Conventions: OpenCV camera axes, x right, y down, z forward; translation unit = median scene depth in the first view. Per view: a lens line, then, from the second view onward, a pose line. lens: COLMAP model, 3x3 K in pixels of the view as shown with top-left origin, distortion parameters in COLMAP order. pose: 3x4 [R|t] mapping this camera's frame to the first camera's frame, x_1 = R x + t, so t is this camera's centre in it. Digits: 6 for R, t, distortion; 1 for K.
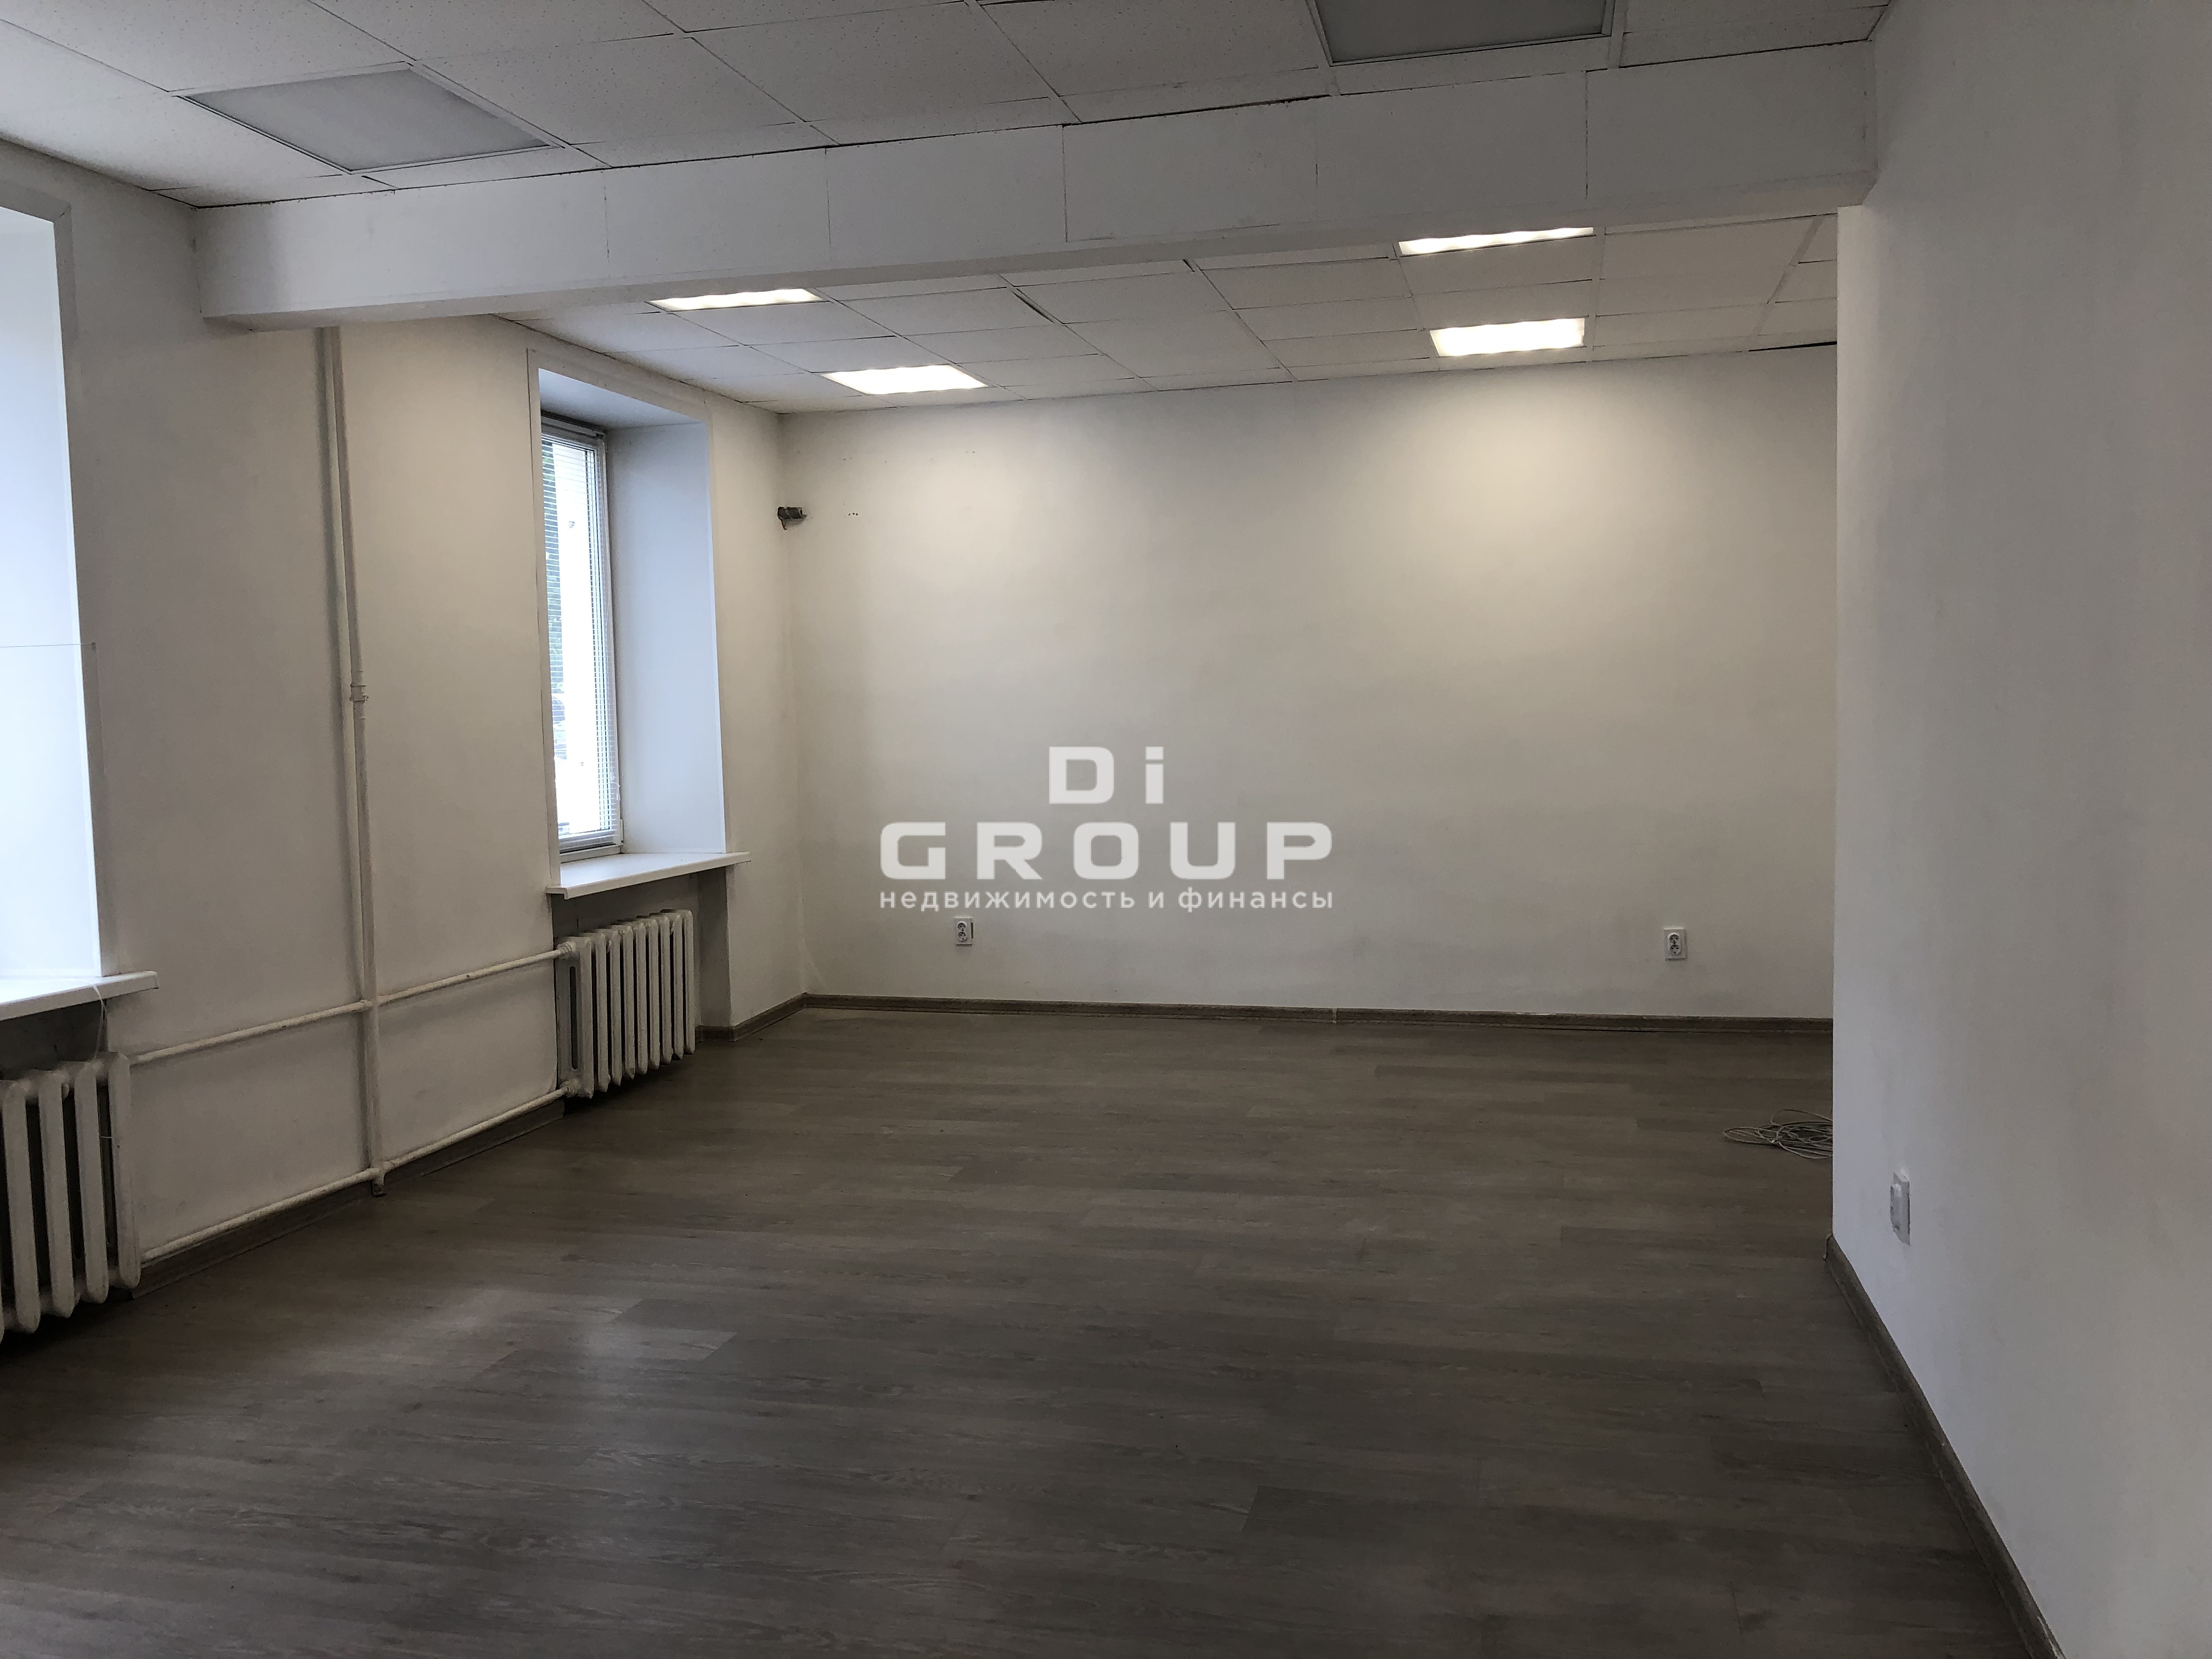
lens RADIAL K [[1852.0, 0, 1098.3], [0, 1852.0, 827.3], [0, 0, 1]] dist [0.024870, -0.000959]
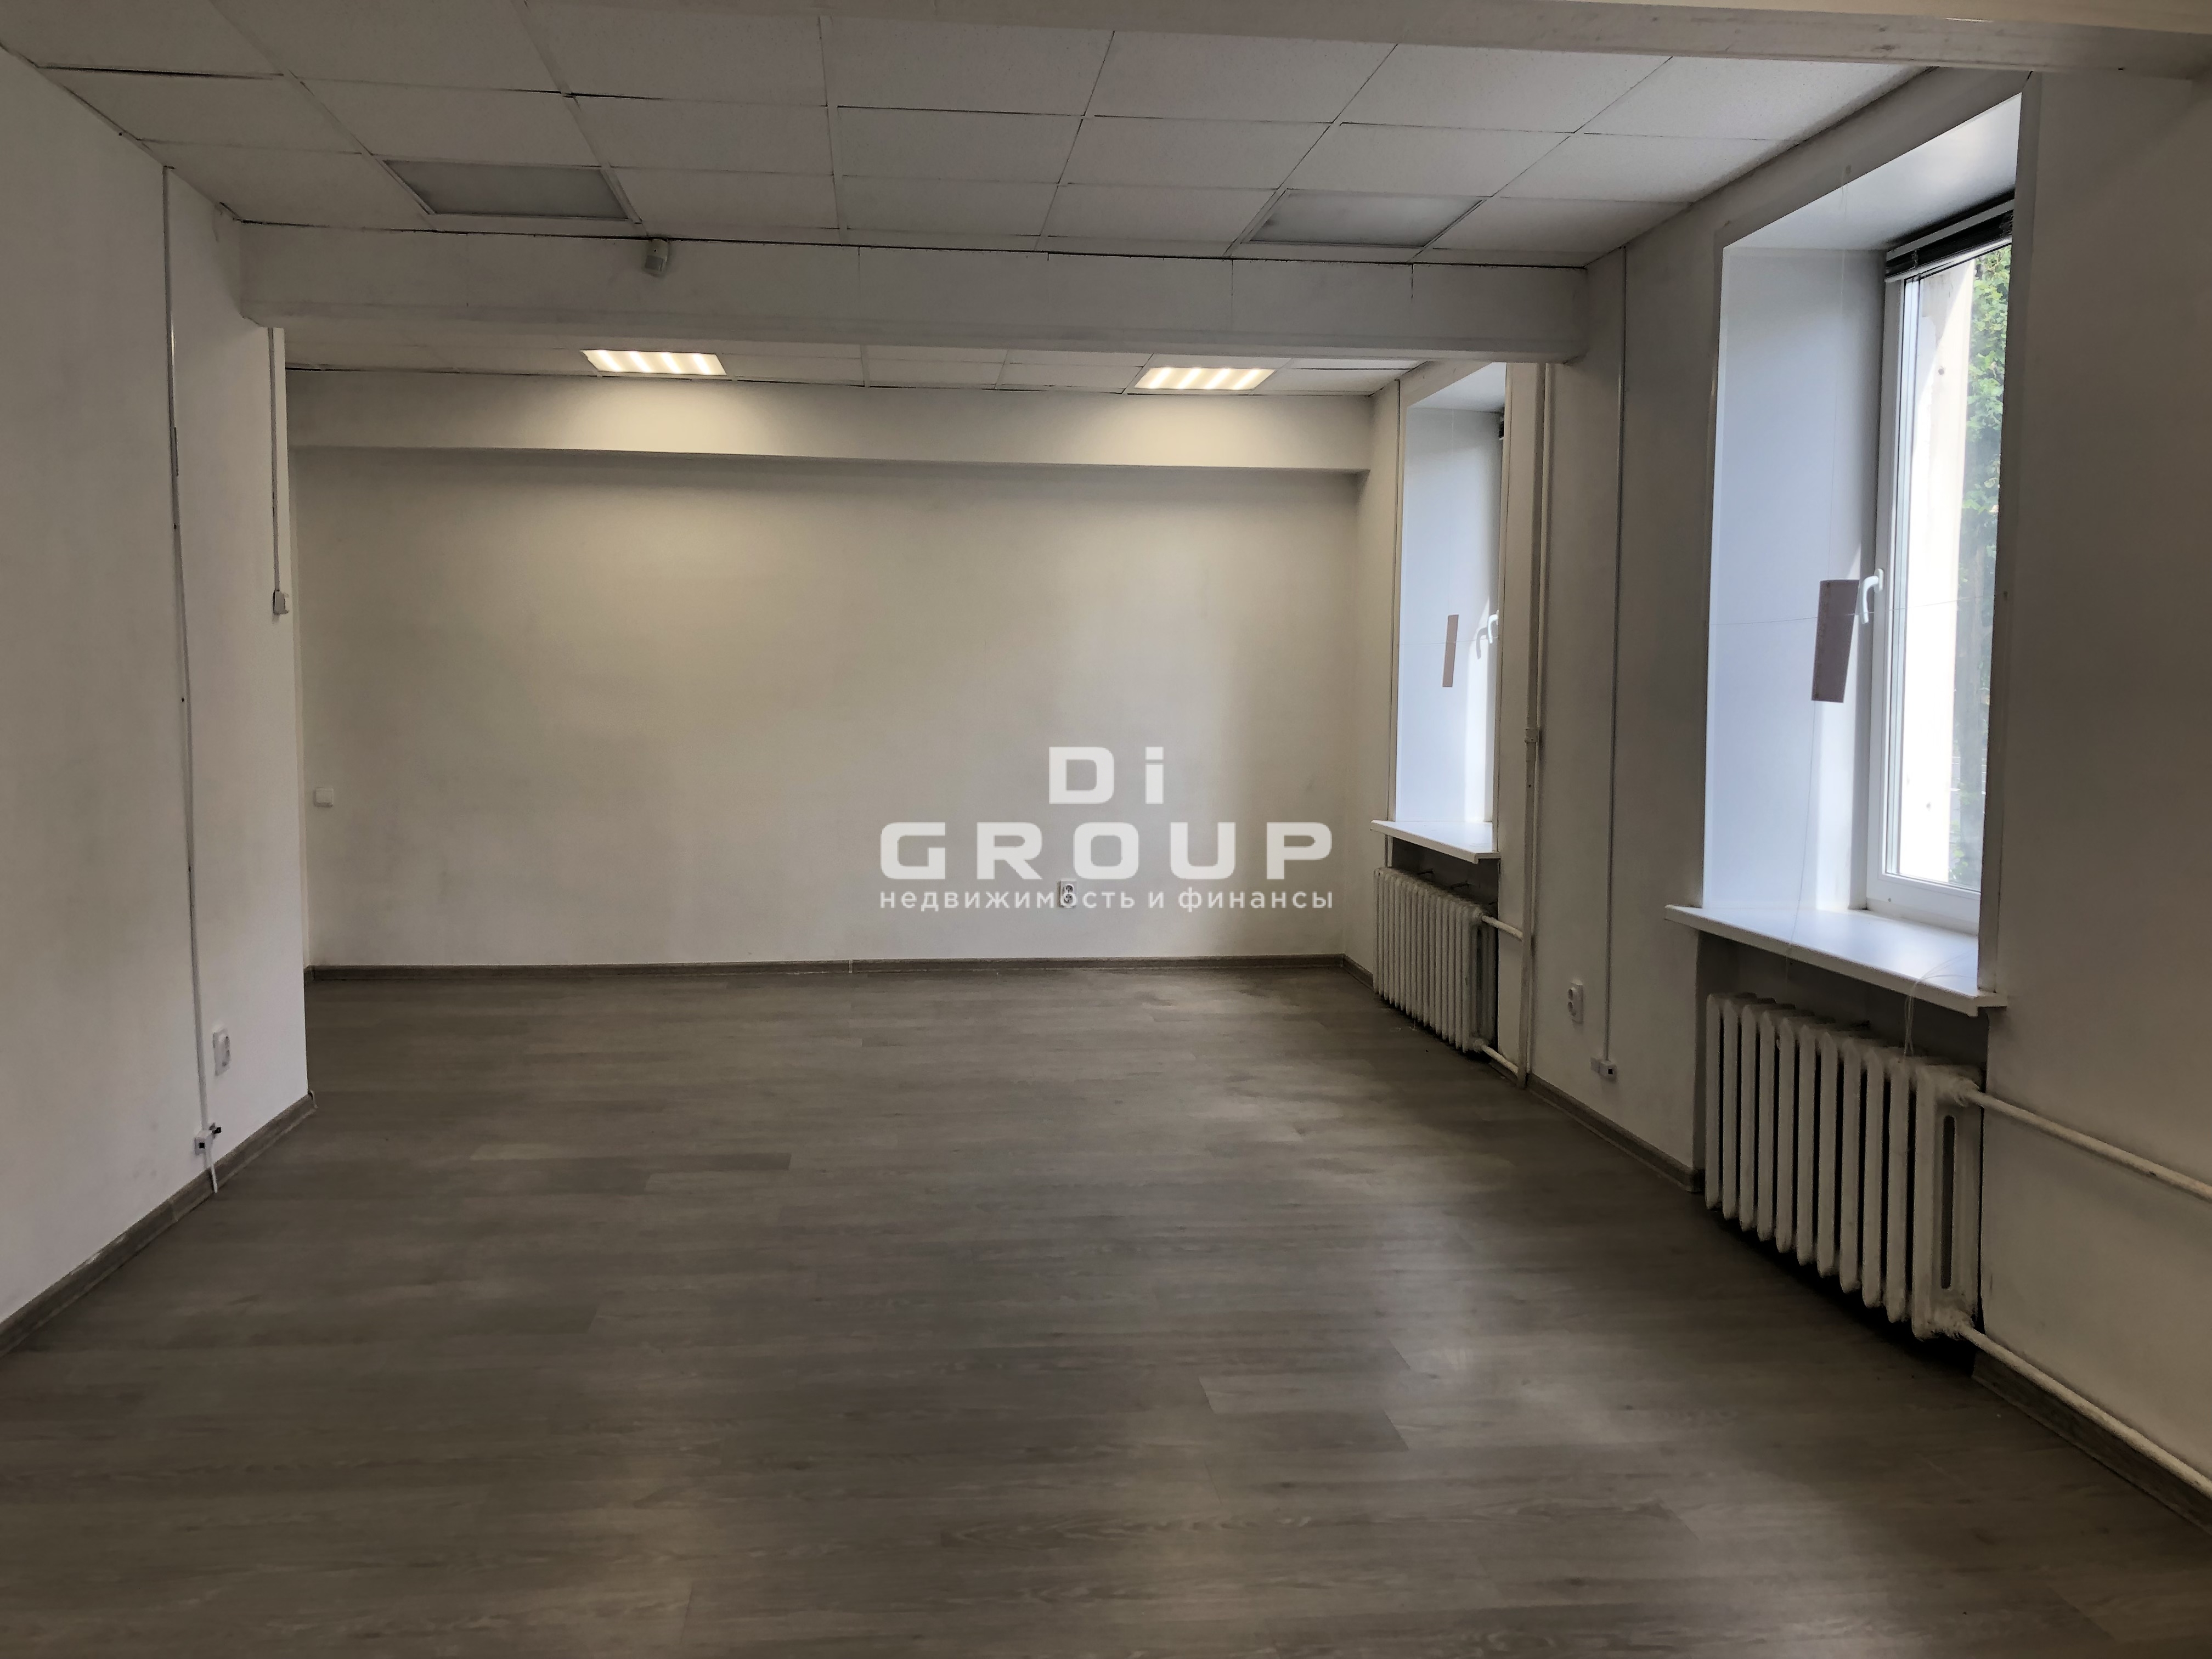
lens RADIAL K [[1852.0, 0, 1087.6], [0, 1852.0, 825.6], [0, 0, 1]] dist [0.024870, -0.000959]
pose [[-0.940756, 0.042853, -0.336365, 0.147617], [-0.009039, 0.988460, 0.151210, -0.134103], [0.338963, 0.145293, -0.929513, 1.865977]]
